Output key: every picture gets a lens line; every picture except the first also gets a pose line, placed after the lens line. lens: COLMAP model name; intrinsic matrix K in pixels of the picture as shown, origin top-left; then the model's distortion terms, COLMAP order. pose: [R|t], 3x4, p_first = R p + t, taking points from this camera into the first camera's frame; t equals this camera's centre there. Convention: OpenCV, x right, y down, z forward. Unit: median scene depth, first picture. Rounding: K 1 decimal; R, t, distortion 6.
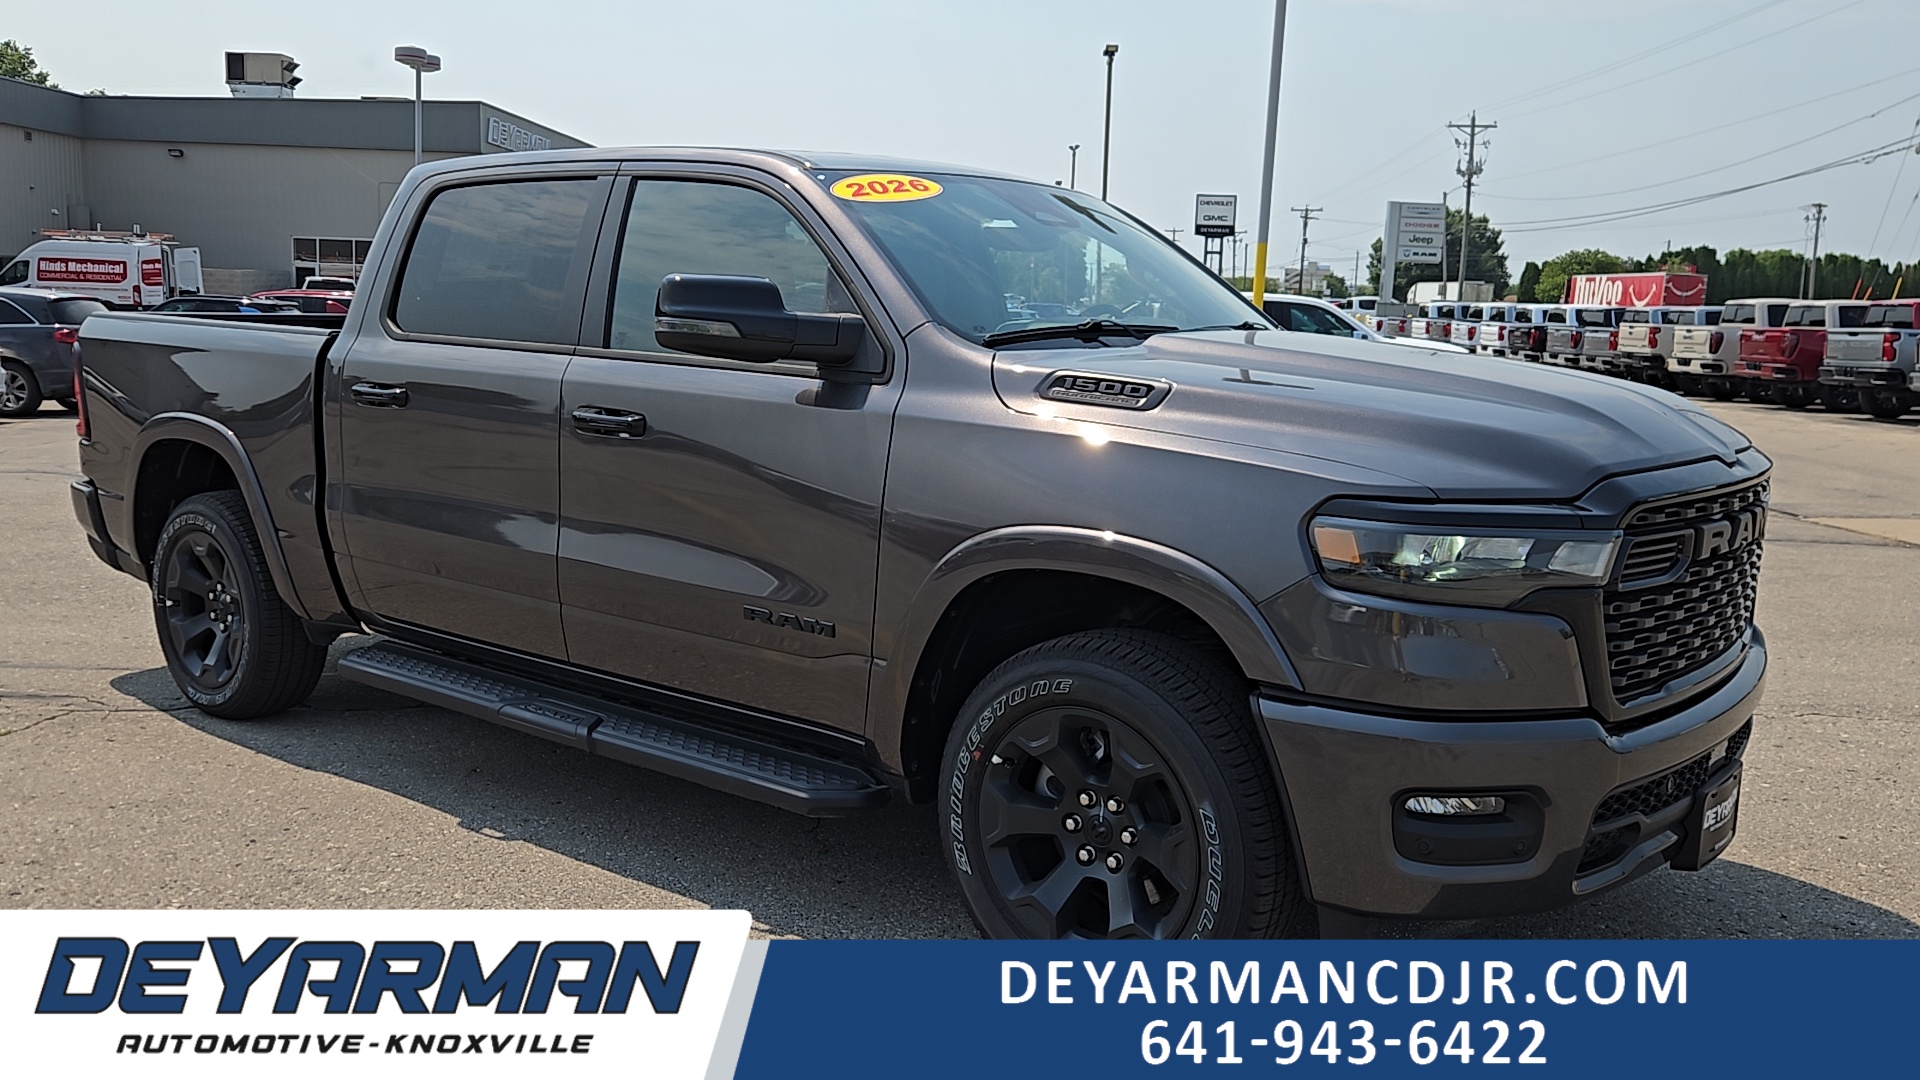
lens RADIAL K [[1593.8, 0, 953.9], [0, 1593.8, 533.1], [0, 0, 1]] dist [0.011552, -0.001970]
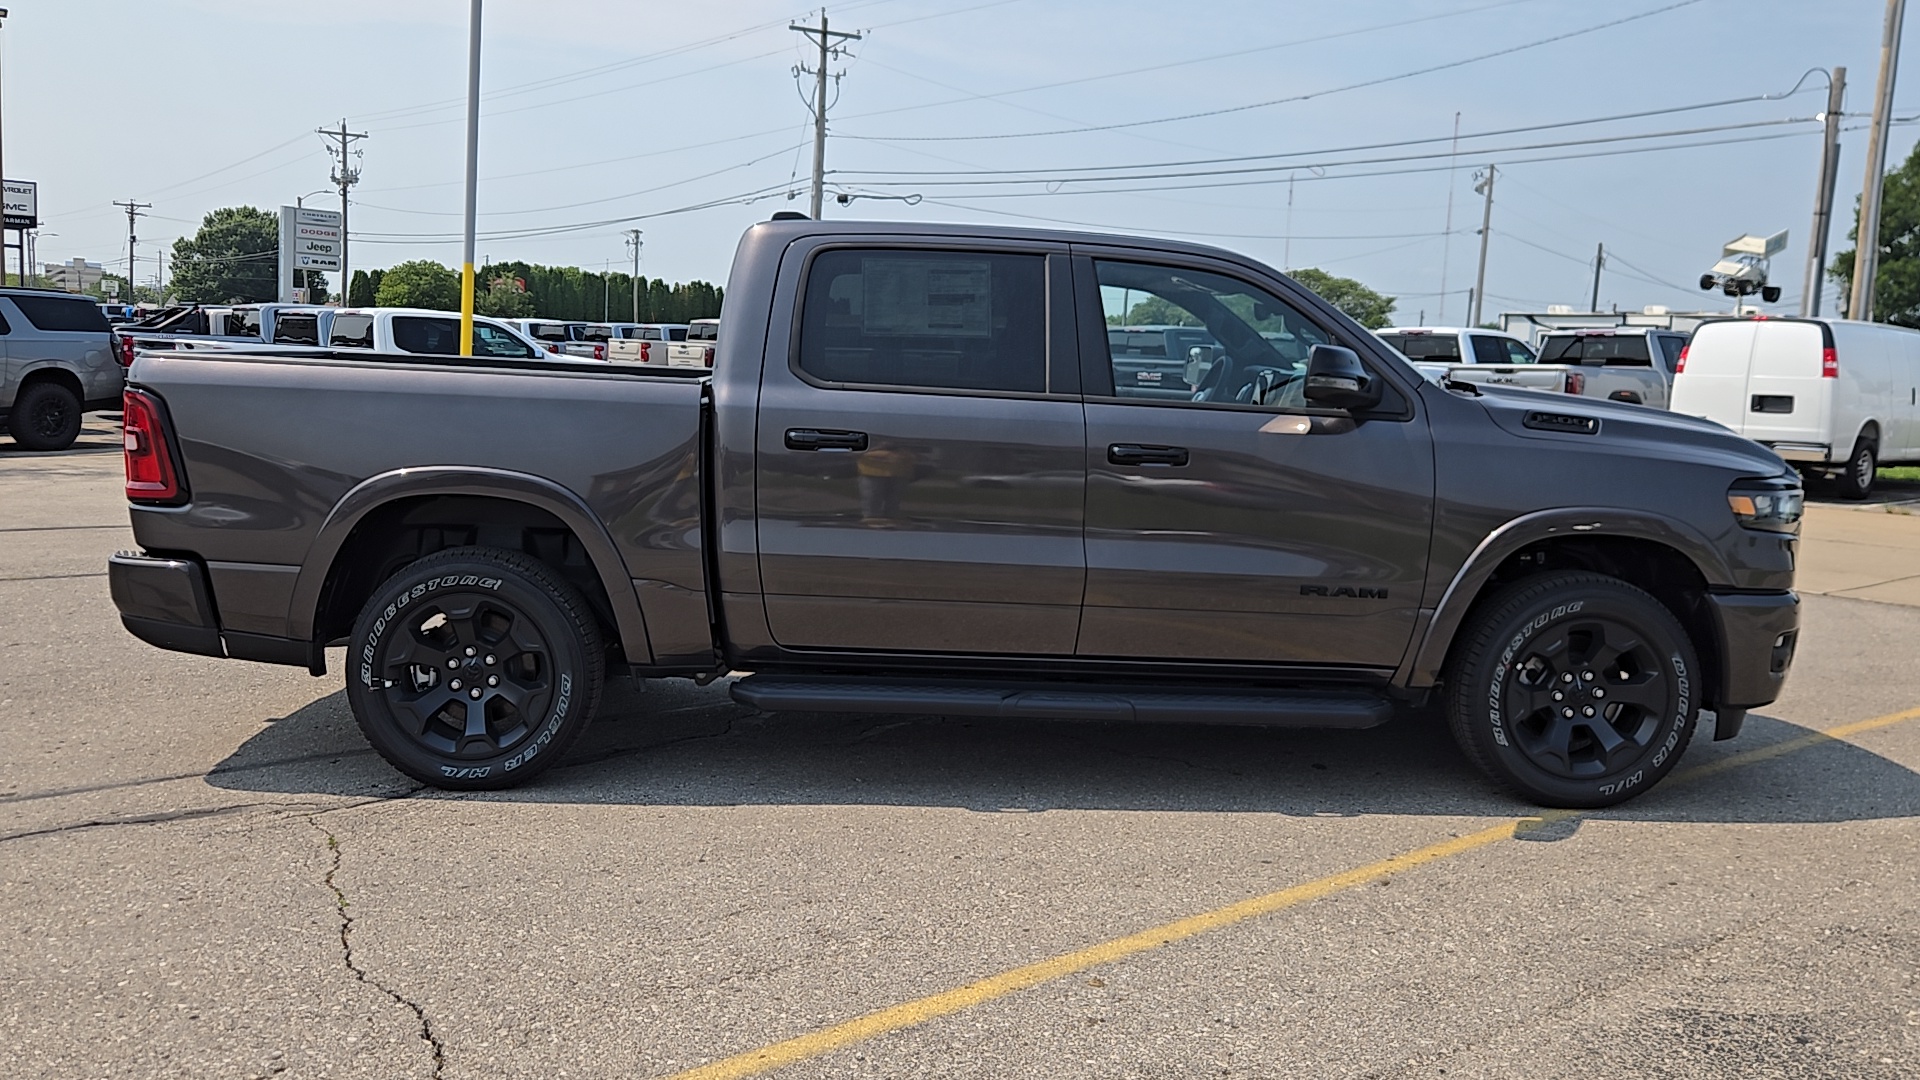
lens RADIAL K [[1605.1, 0, 956.0], [0, 1605.1, 516.4], [0, 0, 1]] dist [0.003421, -0.002518]
pose [[0.753683, -0.062709, 0.654240, -0.772188], [0.072746, 0.997281, 0.011786, -0.031747], [-0.653200, 0.038711, 0.756195, 0.095230]]
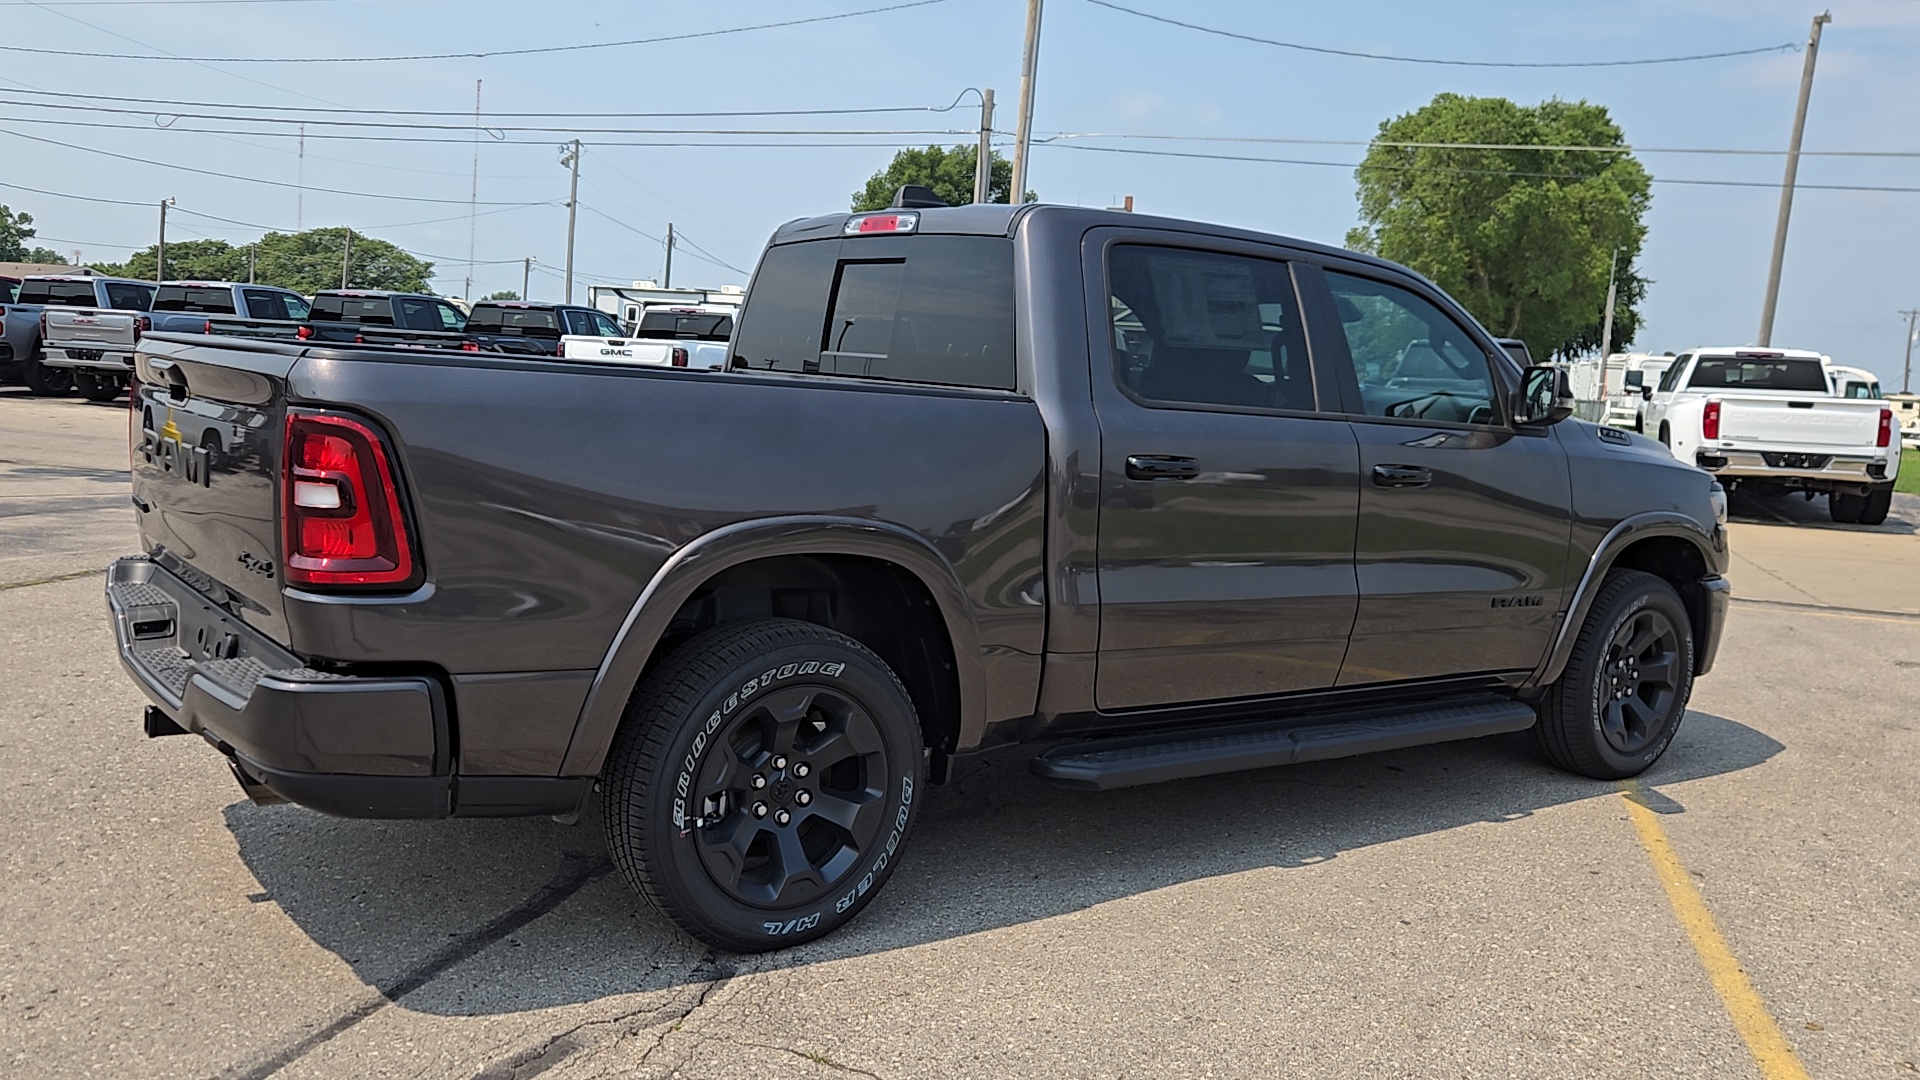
lens RADIAL K [[1593.8, 0, 953.9], [0, 1593.8, 533.1], [0, 0, 1]] dist [0.011552, -0.001970]
pose [[0.258423, -0.107483, 0.960034, -0.986402], [0.079732, 0.992773, 0.089686, -0.108717], [-0.962736, 0.053369, 0.265125, 0.670199]]
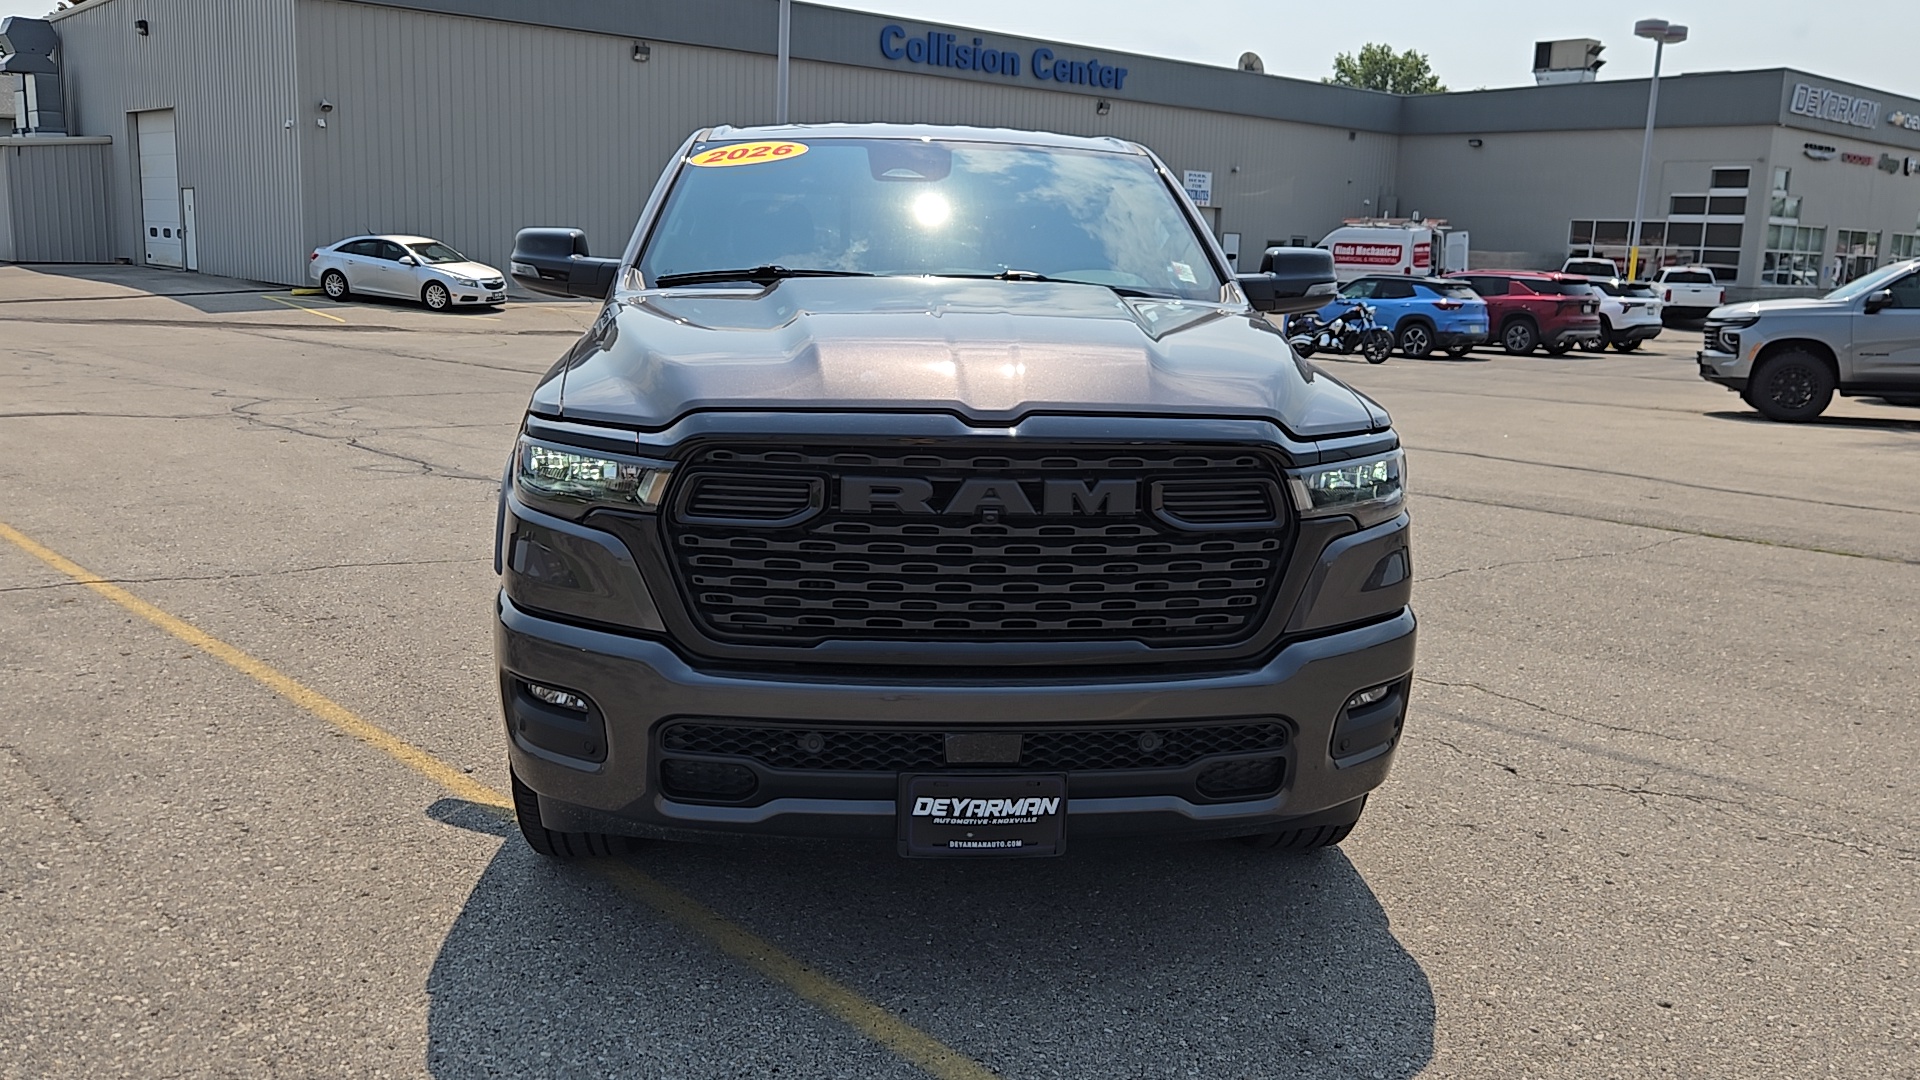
lens RADIAL K [[1593.8, 0, 953.9], [0, 1593.8, 533.1], [0, 0, 1]] dist [0.011552, -0.001970]
pose [[0.689356, 0.118775, -0.714619, 0.596483], [-0.112097, 0.992075, 0.056756, -0.015525], [0.715697, 0.040982, 0.697207, 0.200946]]
